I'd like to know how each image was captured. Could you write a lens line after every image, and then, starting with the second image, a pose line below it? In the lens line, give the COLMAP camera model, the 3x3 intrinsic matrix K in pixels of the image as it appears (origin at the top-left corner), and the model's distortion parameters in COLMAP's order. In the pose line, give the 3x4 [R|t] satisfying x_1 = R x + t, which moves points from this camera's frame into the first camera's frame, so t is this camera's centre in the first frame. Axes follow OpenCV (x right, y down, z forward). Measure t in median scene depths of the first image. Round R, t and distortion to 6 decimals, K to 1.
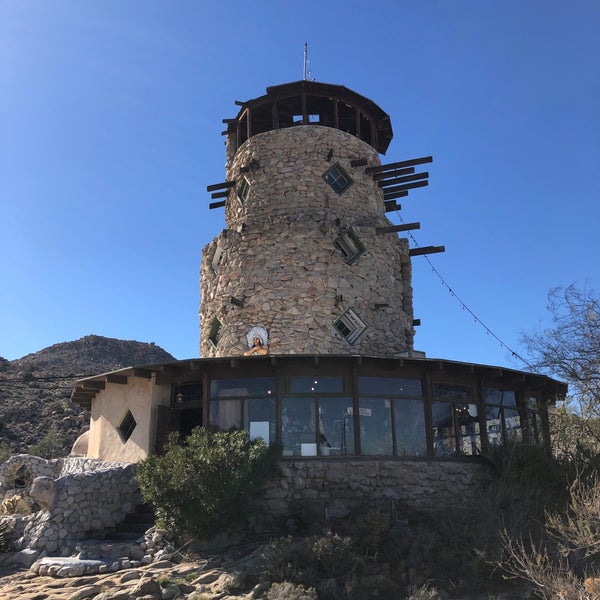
lens RADIAL K [[626.3, 0, 300.0], [0, 626.3, 300.0], [0, 0, 1]] dist [0.077210, -0.351451]
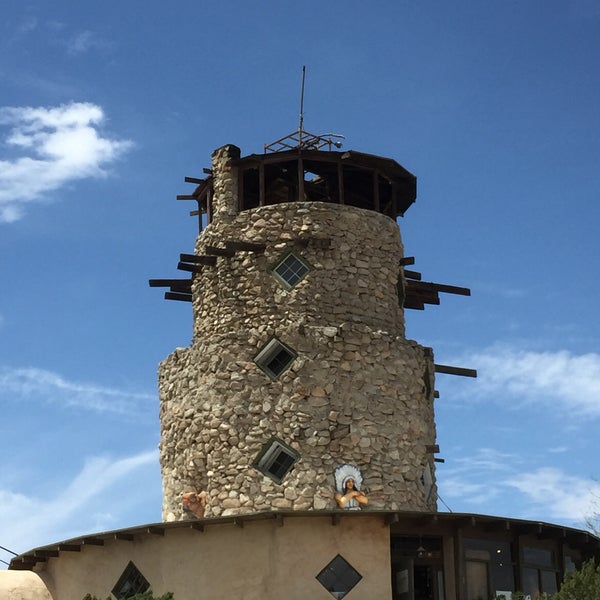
lens RADIAL K [[1300.9, 0, 300.0], [0, 1300.9, 300.0], [0, 0, 1]] dist [0.055632, 0.464892]
pose [[0.727747, 0.239896, 0.642521, -1.197392], [-0.200958, 0.970300, -0.134663, 0.073220], [-0.655743, -0.031119, 0.754342, -0.178634]]
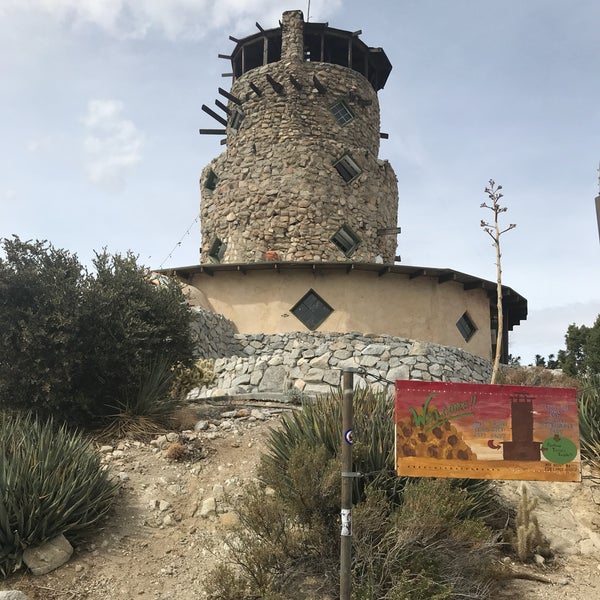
lens RADIAL K [[626.3, 0, 300.0], [0, 626.3, 300.0], [0, 0, 1]] dist [0.077210, -0.351451]
pose [[0.195287, 0.256266, 0.946673, -1.141189], [-0.317135, 0.929901, -0.186305, 0.372949], [-0.928056, -0.263840, 0.262868, 0.810528]]
